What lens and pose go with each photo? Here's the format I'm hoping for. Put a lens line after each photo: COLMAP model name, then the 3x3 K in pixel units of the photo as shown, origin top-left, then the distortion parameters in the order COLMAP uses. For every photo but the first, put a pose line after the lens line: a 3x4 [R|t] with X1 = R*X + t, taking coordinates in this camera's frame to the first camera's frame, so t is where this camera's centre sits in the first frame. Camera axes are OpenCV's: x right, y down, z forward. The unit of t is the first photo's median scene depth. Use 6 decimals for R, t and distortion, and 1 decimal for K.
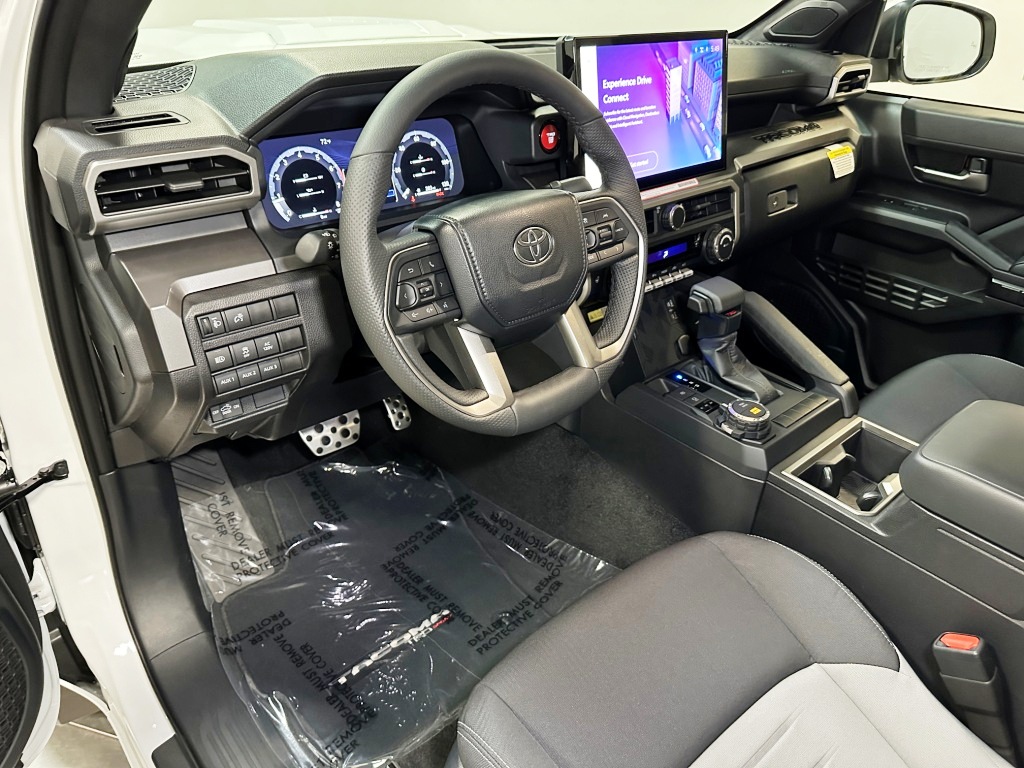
lens RADIAL K [[730.8, 0, 512.0], [0, 730.8, 384.0], [0, 0, 1]] dist [0.080347, -0.120234]
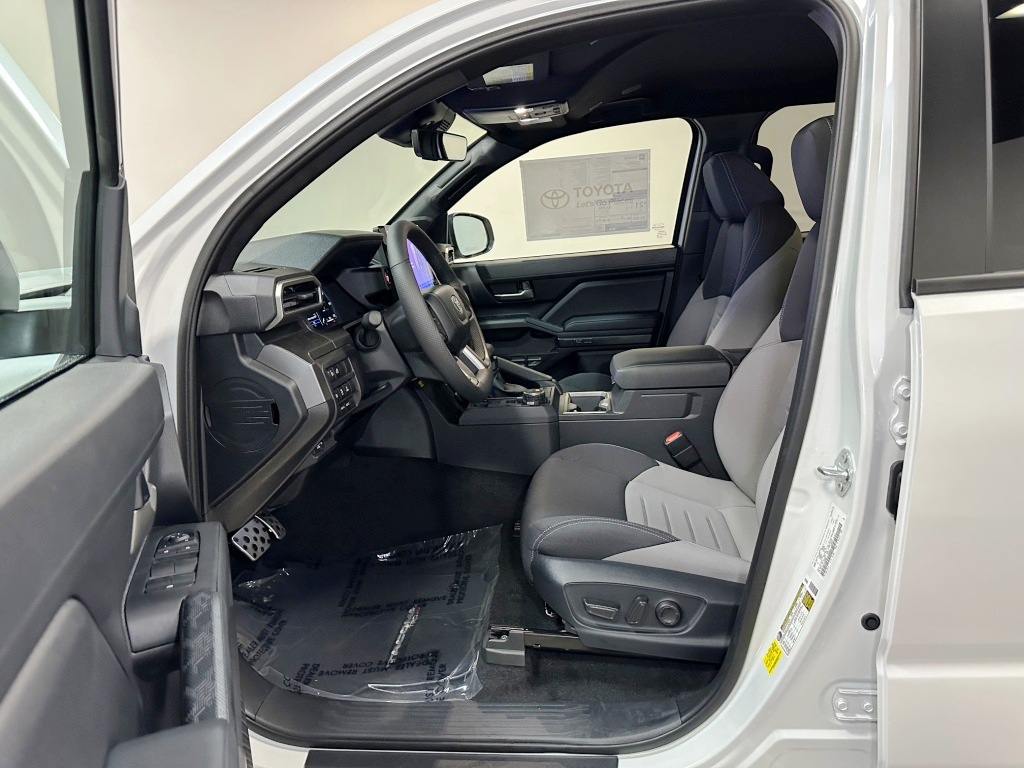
lens RADIAL K [[730.8, 0, 512.0], [0, 730.8, 384.0], [0, 0, 1]] dist [0.080347, -0.120234]
pose [[0.719992, -0.227309, 0.655700, -0.843678], [0.431430, 0.886677, -0.166351, 0.275708], [-0.543581, 0.402660, 0.736468, -0.301913]]
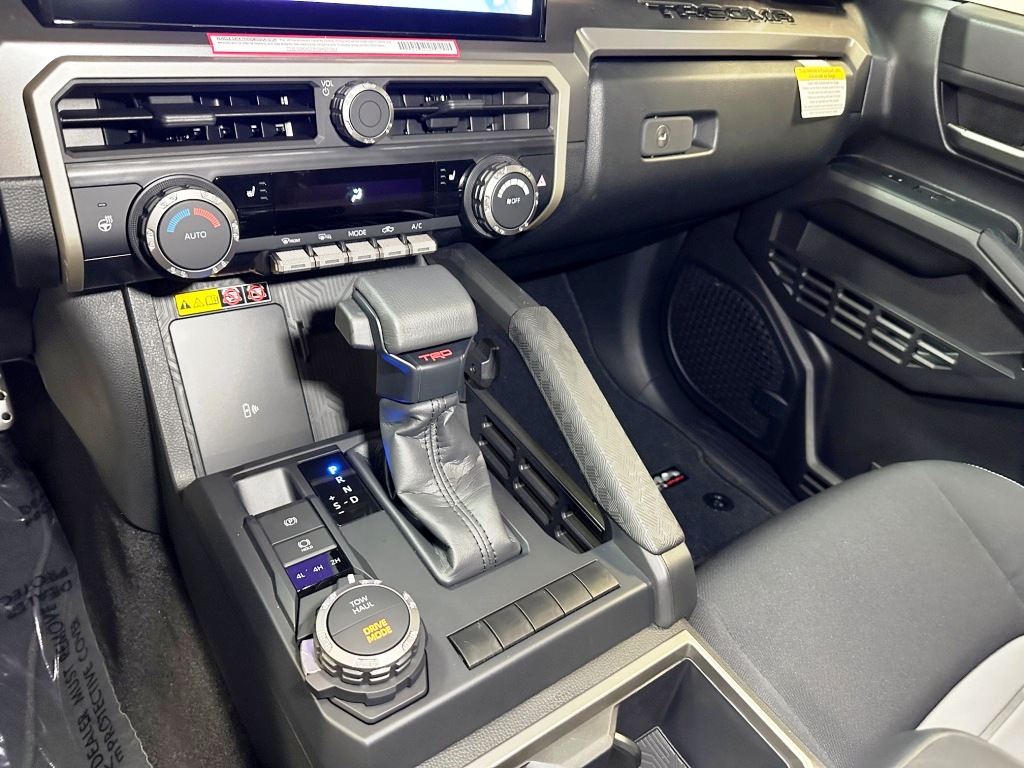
lens RADIAL K [[730.8, 0, 512.0], [0, 730.8, 384.0], [0, 0, 1]] dist [0.080347, -0.120234]
pose [[0.986555, 0.163159, -0.009451, 0.339164], [-0.161876, 0.983488, 0.080911, -0.118303], [0.022497, -0.078293, 0.996676, 0.554080]]
